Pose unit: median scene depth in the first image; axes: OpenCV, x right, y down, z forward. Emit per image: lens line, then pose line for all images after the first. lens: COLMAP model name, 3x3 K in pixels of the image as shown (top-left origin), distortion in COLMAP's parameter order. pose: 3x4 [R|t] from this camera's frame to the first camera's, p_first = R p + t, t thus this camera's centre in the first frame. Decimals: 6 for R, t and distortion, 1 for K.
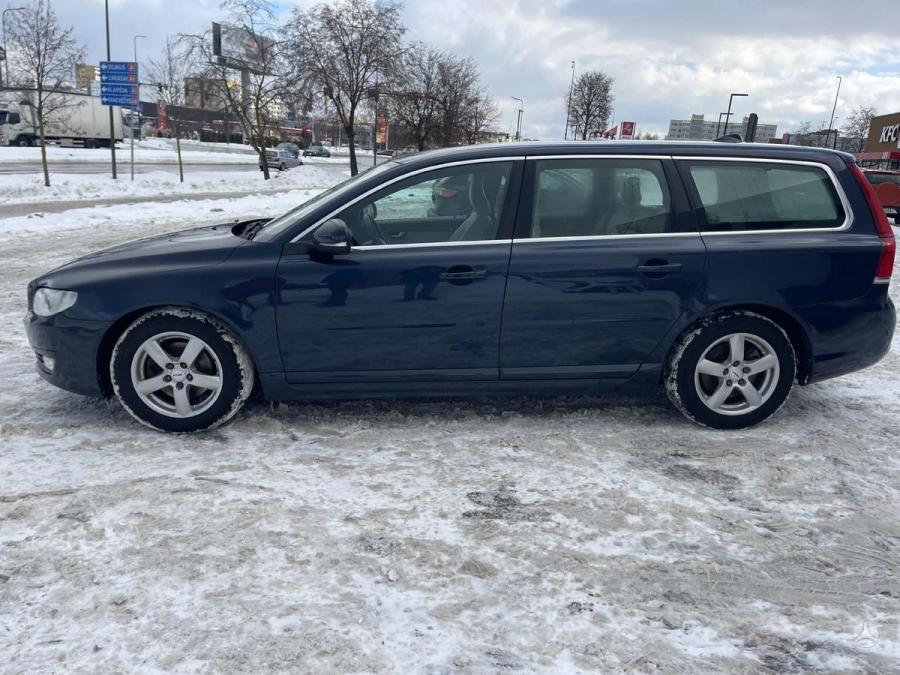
lens RADIAL K [[673.9, 0, 449.4], [0, 673.9, 341.4], [0, 0, 1]] dist [0.075343, -0.099072]
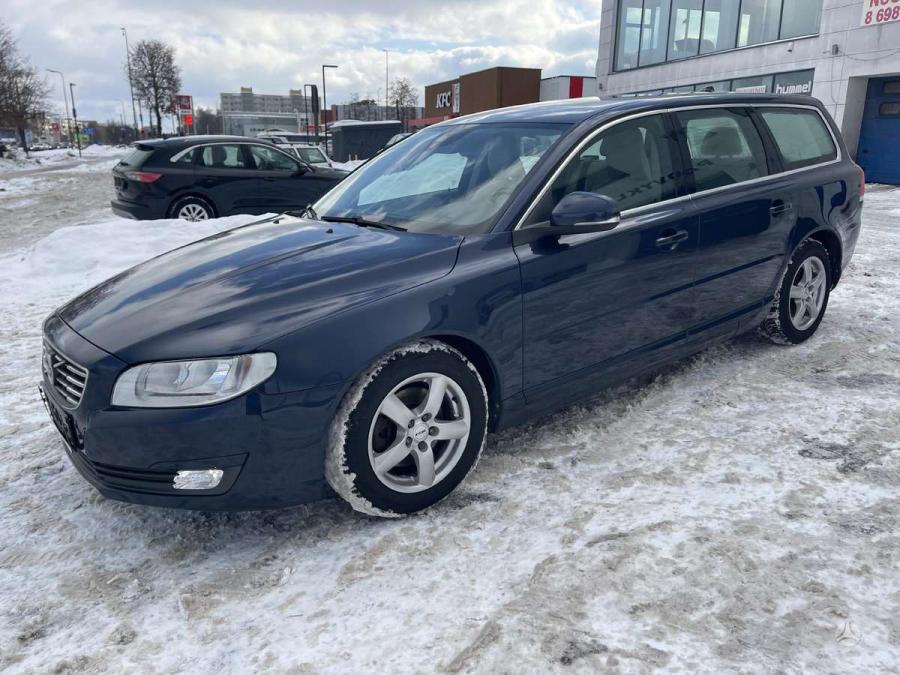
lens RADIAL K [[673.9, 0, 457.2], [0, 673.9, 336.6], [0, 0, 1]] dist [0.075343, -0.099072]
pose [[0.814290, -0.216881, 0.538419, -0.729360], [0.201191, 0.975530, 0.088679, -0.106074], [-0.544477, 0.036114, 0.837998, 0.371127]]
